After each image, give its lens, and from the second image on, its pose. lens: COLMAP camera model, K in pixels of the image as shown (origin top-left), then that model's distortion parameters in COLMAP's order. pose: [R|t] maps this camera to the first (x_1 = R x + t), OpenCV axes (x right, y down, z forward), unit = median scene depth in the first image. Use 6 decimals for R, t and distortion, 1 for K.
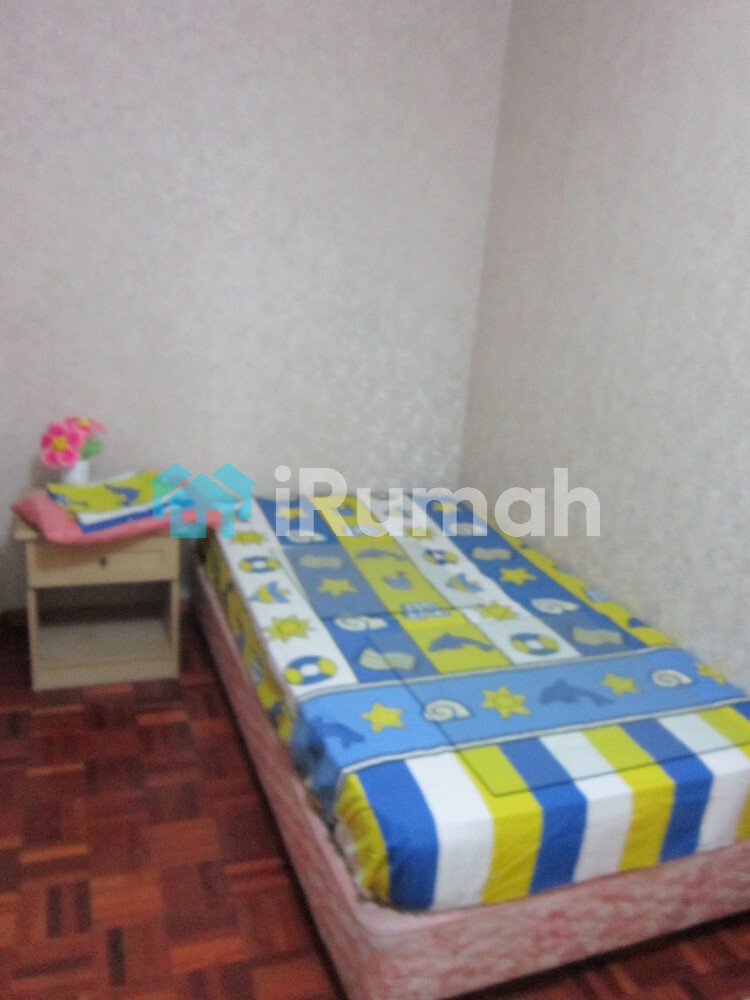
lens RADIAL K [[817.4, 0, 375.0], [0, 817.4, 500.0], [0, 0, 1]] dist [-0.058264, 0.043507]
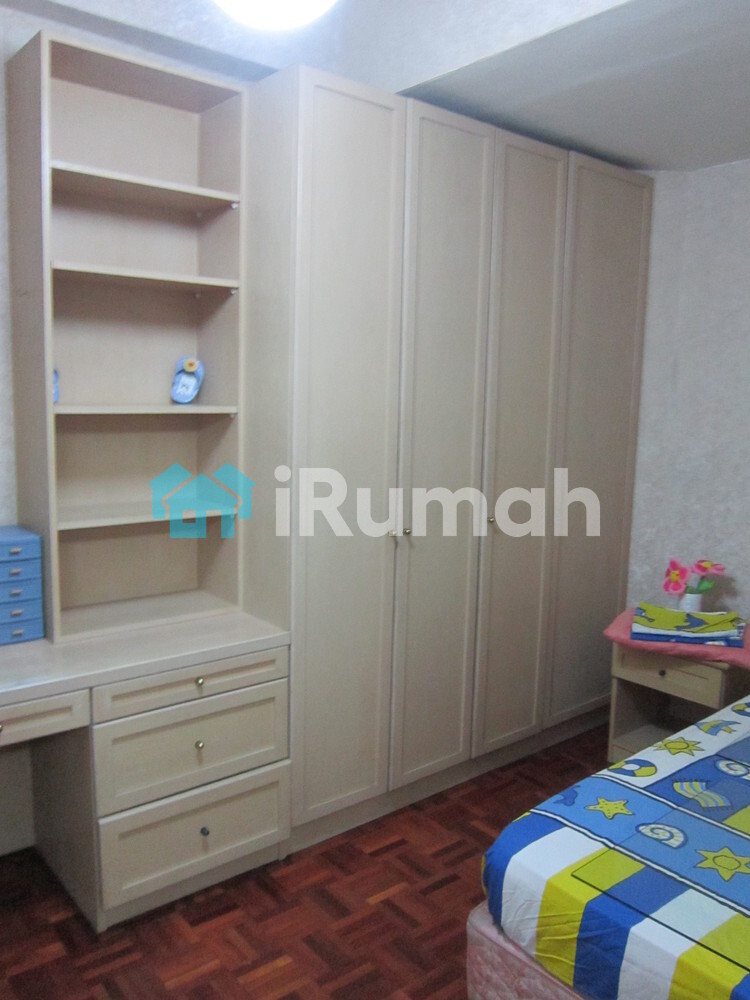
lens RADIAL K [[817.4, 0, 375.0], [0, 817.4, 500.0], [0, 0, 1]] dist [-0.058264, 0.043507]
pose [[0.329278, 0.057590, -0.942475, 0.973892], [-0.278209, 0.959747, -0.038554, -0.008309], [0.902317, 0.274900, 0.332046, 0.224945]]
